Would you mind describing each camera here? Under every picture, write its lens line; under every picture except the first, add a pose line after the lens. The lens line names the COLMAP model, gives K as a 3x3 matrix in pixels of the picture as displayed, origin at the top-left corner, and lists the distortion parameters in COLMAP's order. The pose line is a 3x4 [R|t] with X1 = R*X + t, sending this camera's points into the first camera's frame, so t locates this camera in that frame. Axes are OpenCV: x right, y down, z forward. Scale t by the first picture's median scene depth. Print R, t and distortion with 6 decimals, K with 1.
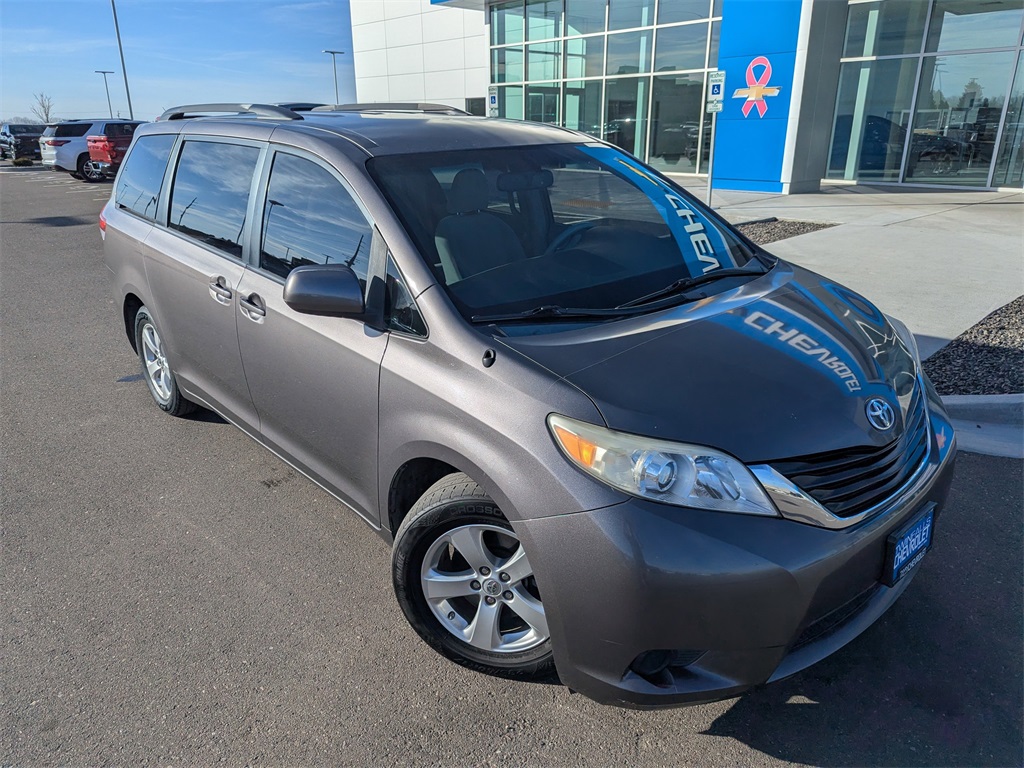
lens RADIAL K [[729.0, 0, 504.7], [0, 729.0, 383.7], [0, 0, 1]] dist [0.059741, -0.047312]
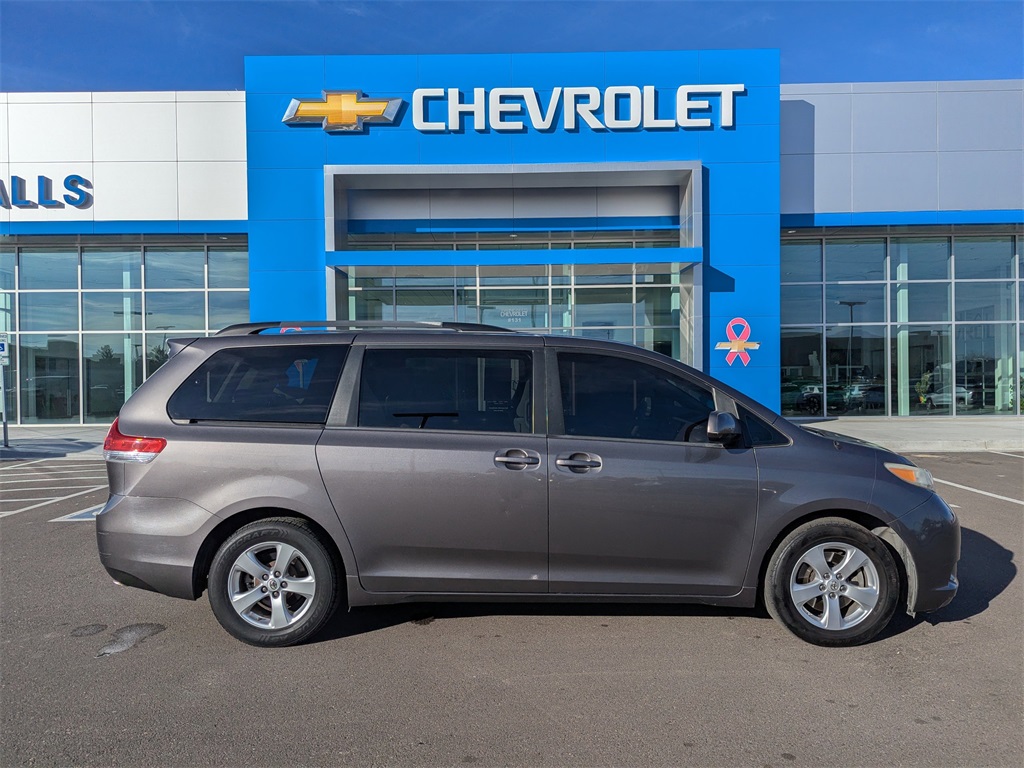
lens RADIAL K [[731.3, 0, 508.2], [0, 731.3, 386.1], [0, 0, 1]] dist [0.054563, -0.045227]
pose [[0.671274, -0.001606, 0.741207, -1.764463], [0.250245, 0.941772, -0.224594, 0.031810], [-0.697688, 0.336247, 0.632590, 0.261632]]
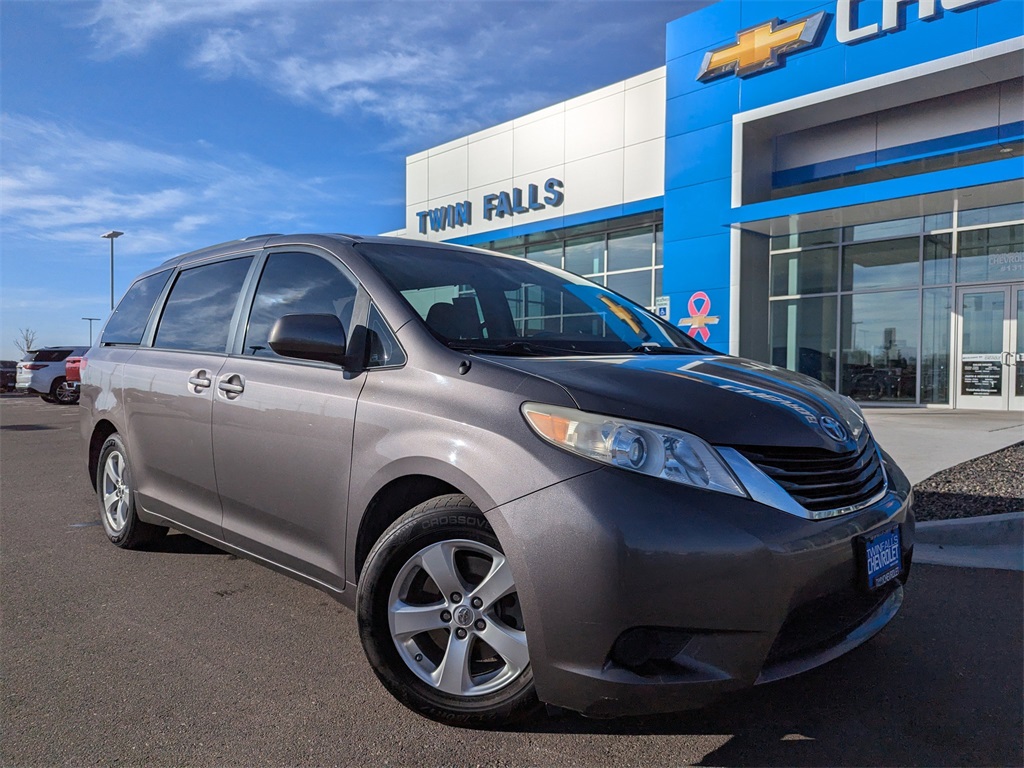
lens RADIAL K [[731.3, 0, 508.2], [0, 731.3, 386.1], [0, 0, 1]] dist [0.054563, -0.045227]
pose [[0.998591, 0.010941, 0.051928, -0.011512], [0.006143, 0.948105, -0.317899, 0.286533], [-0.052711, 0.317770, 0.946702, 0.001070]]
